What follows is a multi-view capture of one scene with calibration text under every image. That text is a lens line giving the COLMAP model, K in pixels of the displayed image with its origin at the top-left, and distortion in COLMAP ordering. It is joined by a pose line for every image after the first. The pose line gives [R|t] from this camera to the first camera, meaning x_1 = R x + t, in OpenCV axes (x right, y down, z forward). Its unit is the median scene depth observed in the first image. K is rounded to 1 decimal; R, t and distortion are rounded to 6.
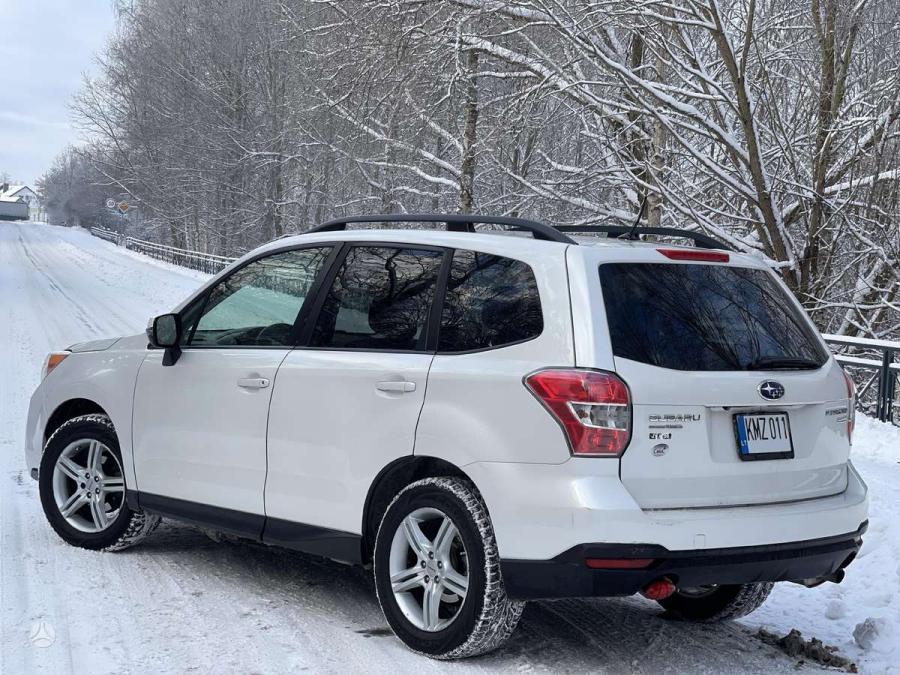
lens RADIAL K [[1669.8, 0, 448.9], [0, 1669.8, 315.6], [0, 0, 1]] dist [0.270721, 0.016016]
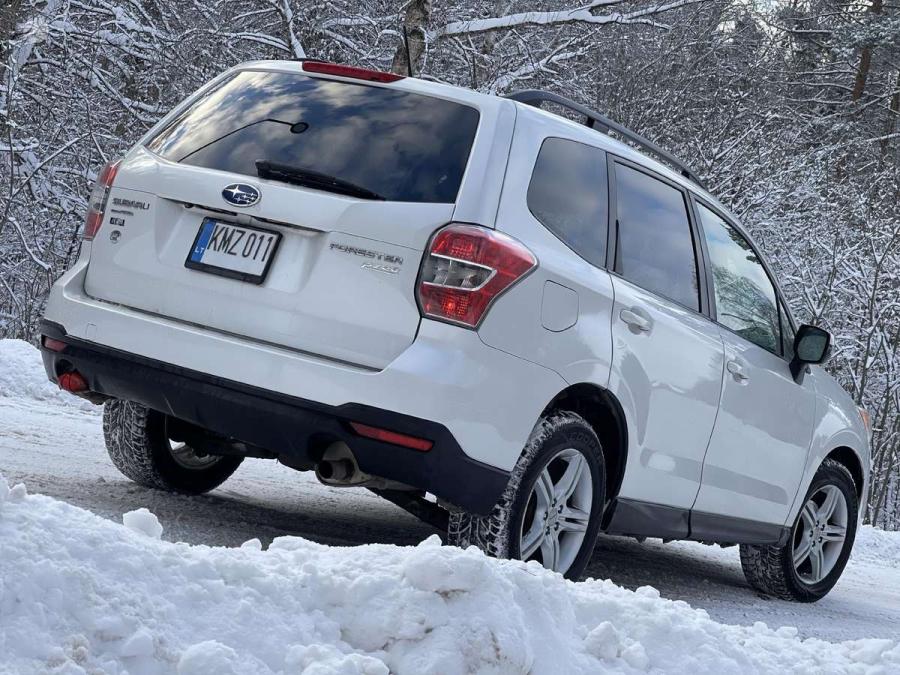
lens RADIAL K [[1671.0, 0, 450.0], [0, 1671.0, 337.5], [0, 0, 1]] dist [0.281220, 0.147424]
pose [[0.305894, 0.032823, -0.951500, 0.974683], [-0.240512, 0.969654, -0.043872, 0.119395], [0.921186, 0.242267, 0.304506, 0.830620]]
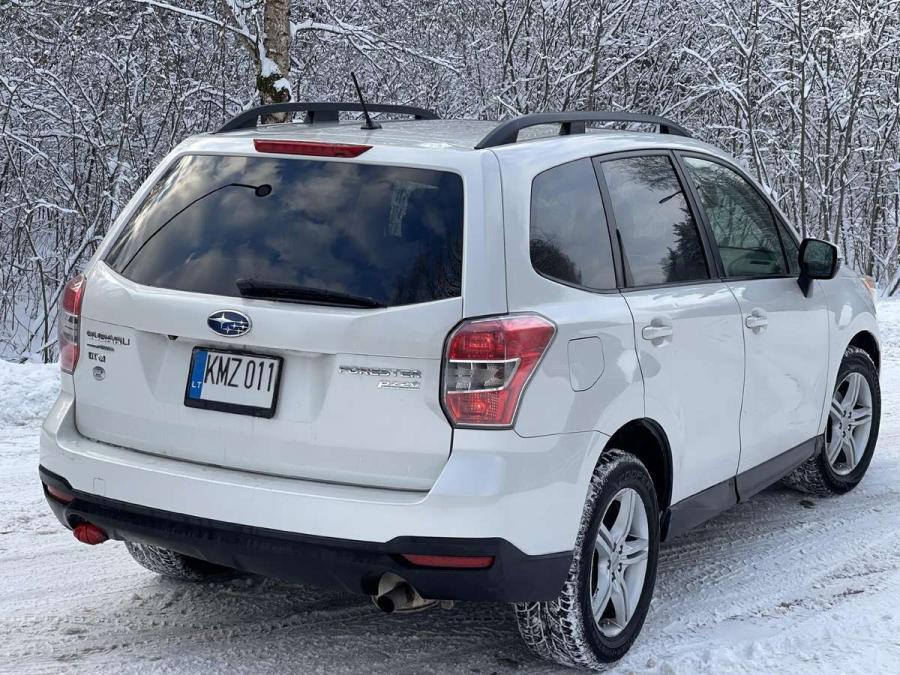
lens RADIAL K [[1669.8, 0, 448.9], [0, 1669.8, 315.6], [0, 0, 1]] dist [0.270721, 0.016016]
pose [[0.359717, 0.110108, -0.926542, 0.899104], [-0.039026, 0.993919, 0.102963, -0.040073], [0.932245, -0.000879, 0.361827, 0.789526]]
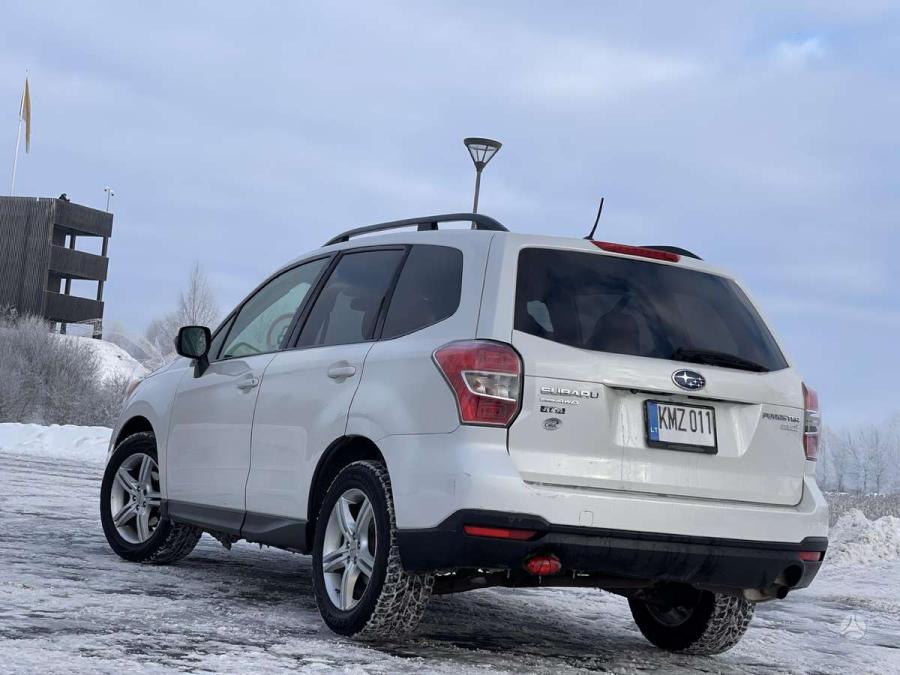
lens RADIAL K [[1669.8, 0, 448.9], [0, 1669.8, 315.6], [0, 0, 1]] dist [0.270721, 0.016016]
pose [[0.973225, 0.031422, -0.227695, 0.266637], [-0.059246, 0.991433, -0.116410, 0.124520], [0.222087, 0.126783, 0.966749, 0.021824]]
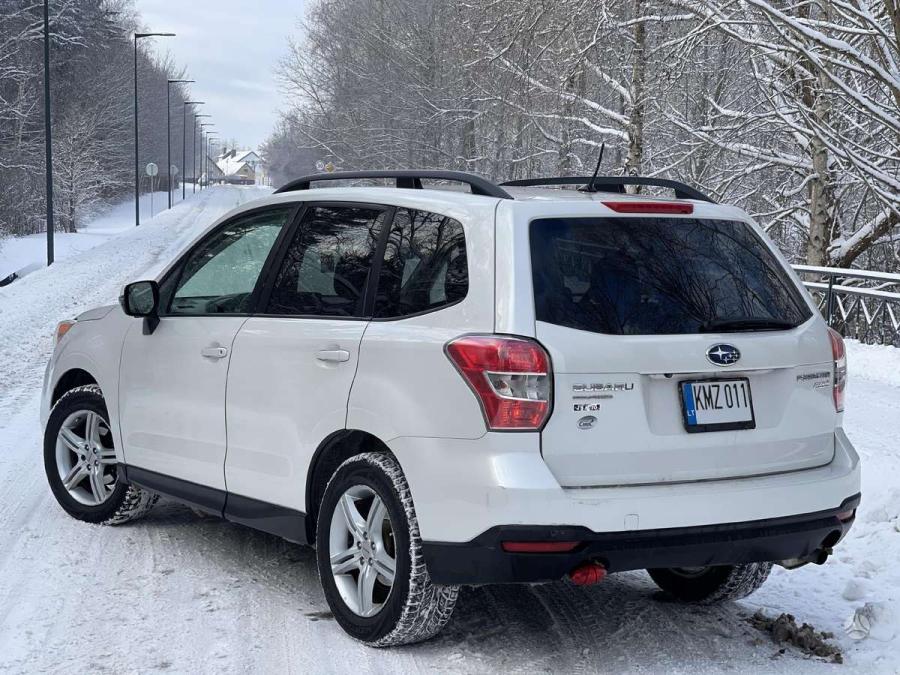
lens RADIAL K [[1669.8, 0, 448.9], [0, 1669.8, 315.6], [0, 0, 1]] dist [0.270721, 0.016016]
pose [[0.990447, -0.016729, -0.136878, 0.163131], [0.020411, 0.999465, 0.025547, -0.002683], [0.136377, -0.028096, 0.990259, 0.082637]]
